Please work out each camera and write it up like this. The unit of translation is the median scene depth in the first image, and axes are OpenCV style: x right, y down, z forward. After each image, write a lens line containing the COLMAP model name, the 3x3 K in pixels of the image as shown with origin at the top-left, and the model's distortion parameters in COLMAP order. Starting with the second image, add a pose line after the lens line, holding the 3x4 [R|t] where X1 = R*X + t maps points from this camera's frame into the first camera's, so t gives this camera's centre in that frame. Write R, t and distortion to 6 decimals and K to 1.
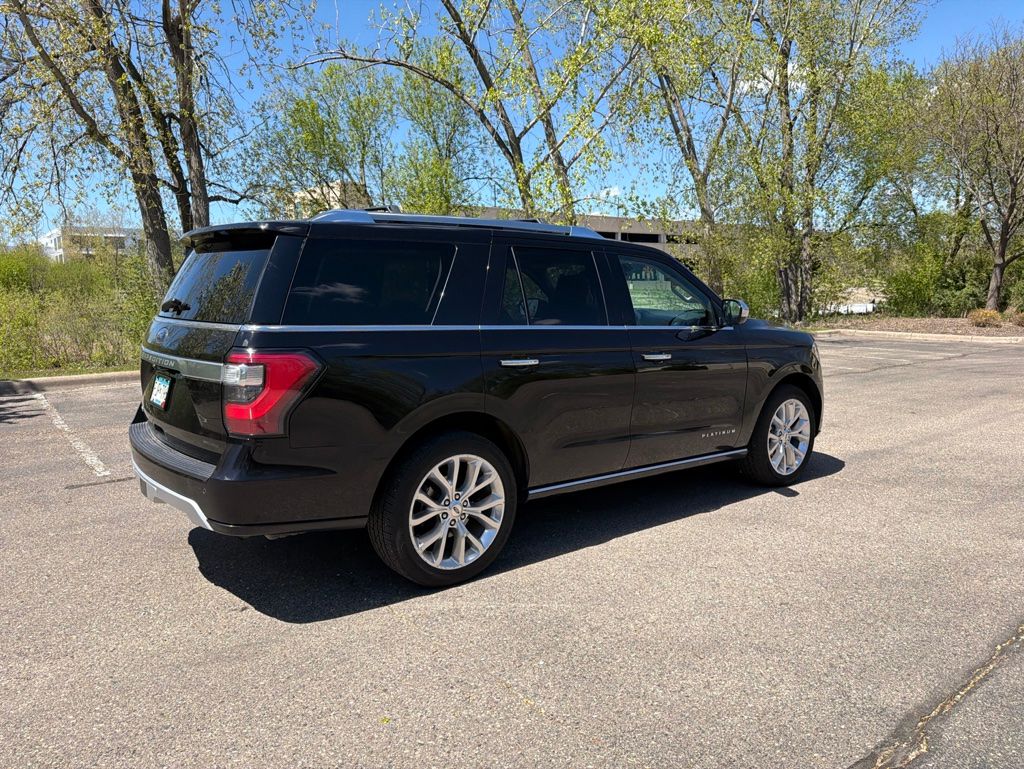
lens RADIAL K [[722.2, 0, 514.4], [0, 722.2, 379.7], [0, 0, 1]] dist [0.028151, -0.037032]
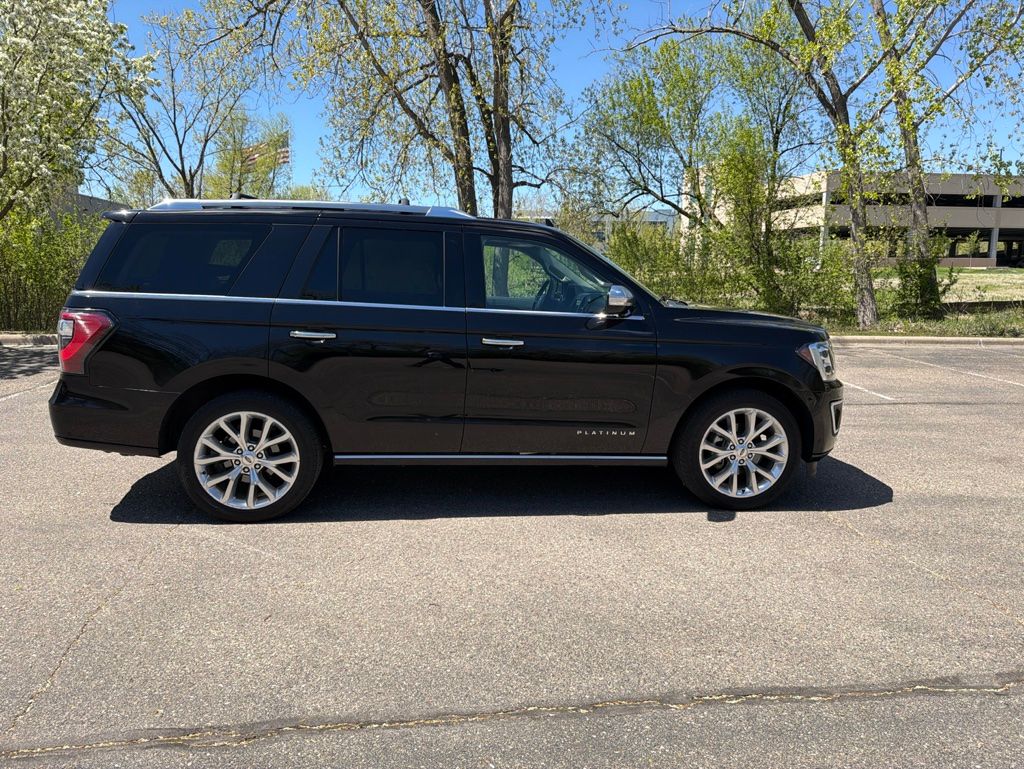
lens RADIAL K [[719.8, 0, 507.8], [0, 719.8, 388.4], [0, 0, 1]] dist [0.018462, -0.027467]
pose [[0.848868, 0.102127, -0.518646, 0.614305], [-0.080127, 0.994681, 0.064720, -0.028475], [0.522497, -0.013381, 0.852536, 0.168181]]
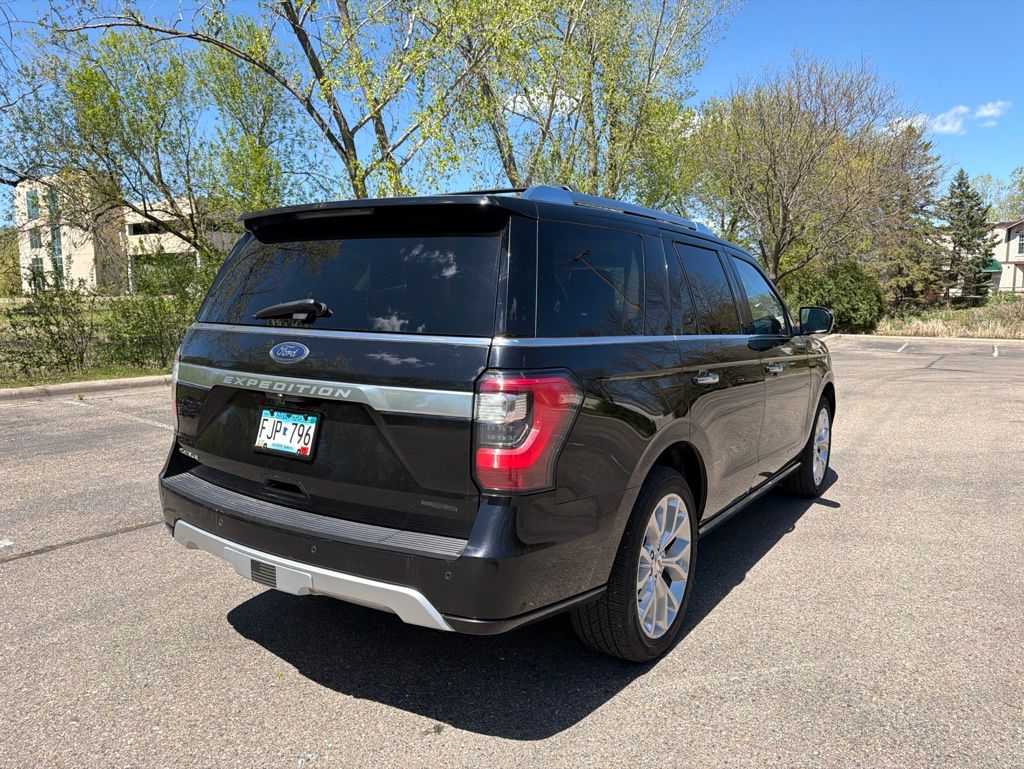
lens RADIAL K [[725.6, 0, 513.7], [0, 725.6, 382.8], [0, 0, 1]] dist [0.020303, -0.026073]
pose [[0.954200, -0.022429, 0.298326, -0.342050], [0.024443, 0.999697, -0.003021, -0.017048], [-0.298168, 0.010175, 0.954459, 0.188535]]
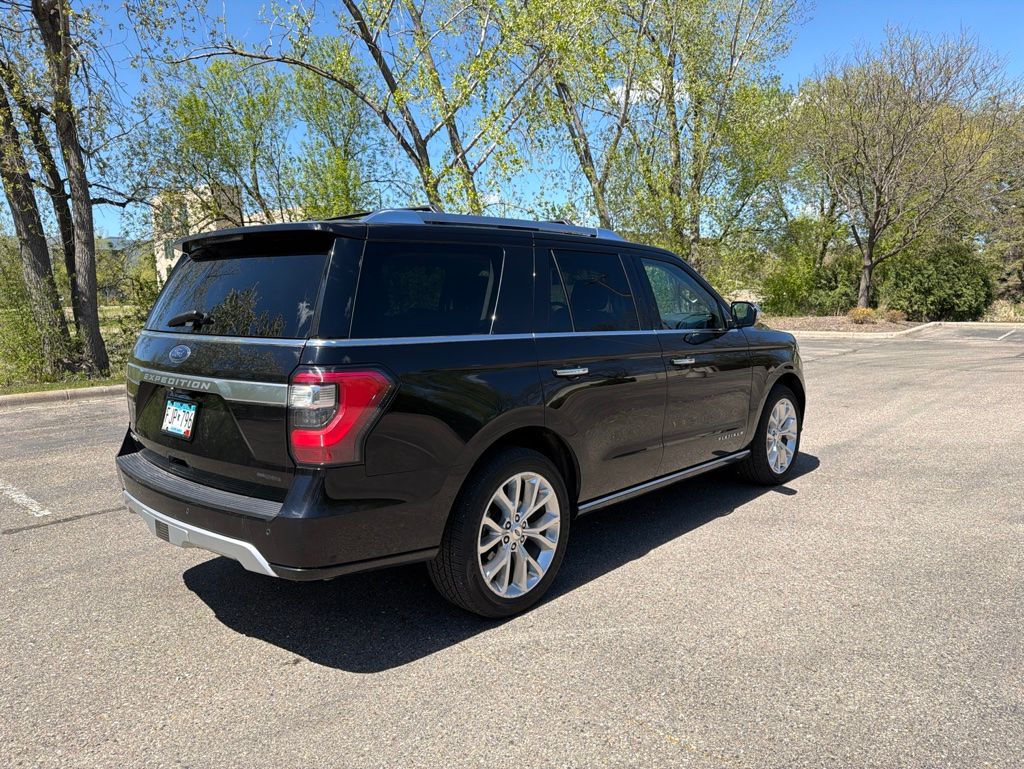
lens RADIAL K [[722.2, 0, 514.7], [0, 722.2, 380.3], [0, 0, 1]] dist [0.028151, -0.037032]
pose [[0.987109, -0.033082, 0.156592, -0.159455], [0.034092, 0.999412, -0.003771, -0.008612], [-0.156375, 0.009061, 0.987656, 0.057606]]
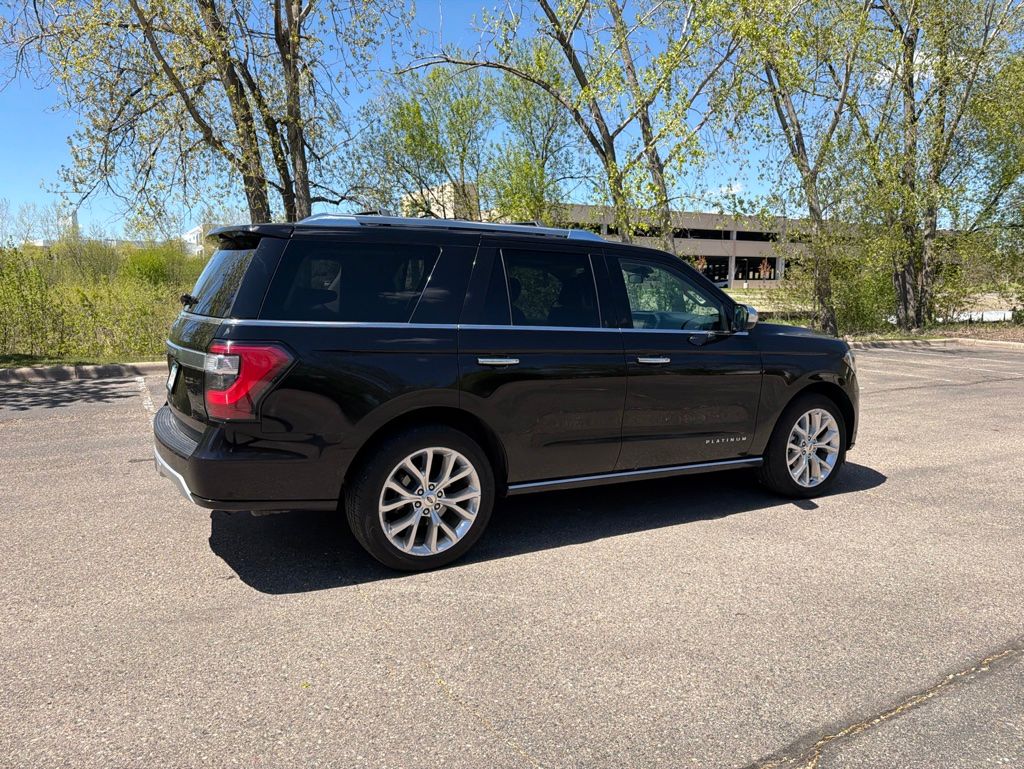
lens RADIAL K [[722.2, 0, 513.6], [0, 722.2, 381.8], [0, 0, 1]] dist [0.028151, -0.037032]
pose [[0.988053, 0.035600, -0.149949, 0.137013], [-0.034960, 0.999365, 0.006901, -0.001821], [0.150099, -0.001576, 0.988670, -0.013958]]
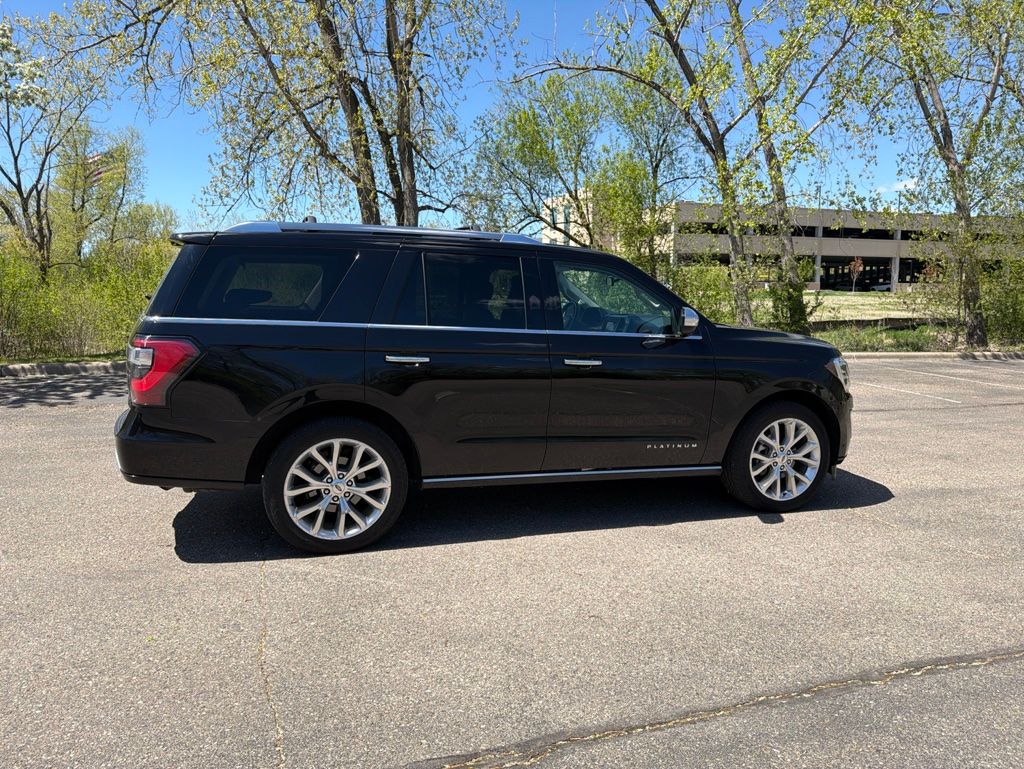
lens RADIAL K [[719.3, 0, 509.5], [0, 719.3, 389.3], [0, 0, 1]] dist [0.019739, -0.026723]
pose [[0.935647, 0.062375, -0.347382, 0.392323], [-0.058713, 0.998053, 0.021069, -0.008499], [0.348019, 0.000683, 0.937487, 0.030666]]
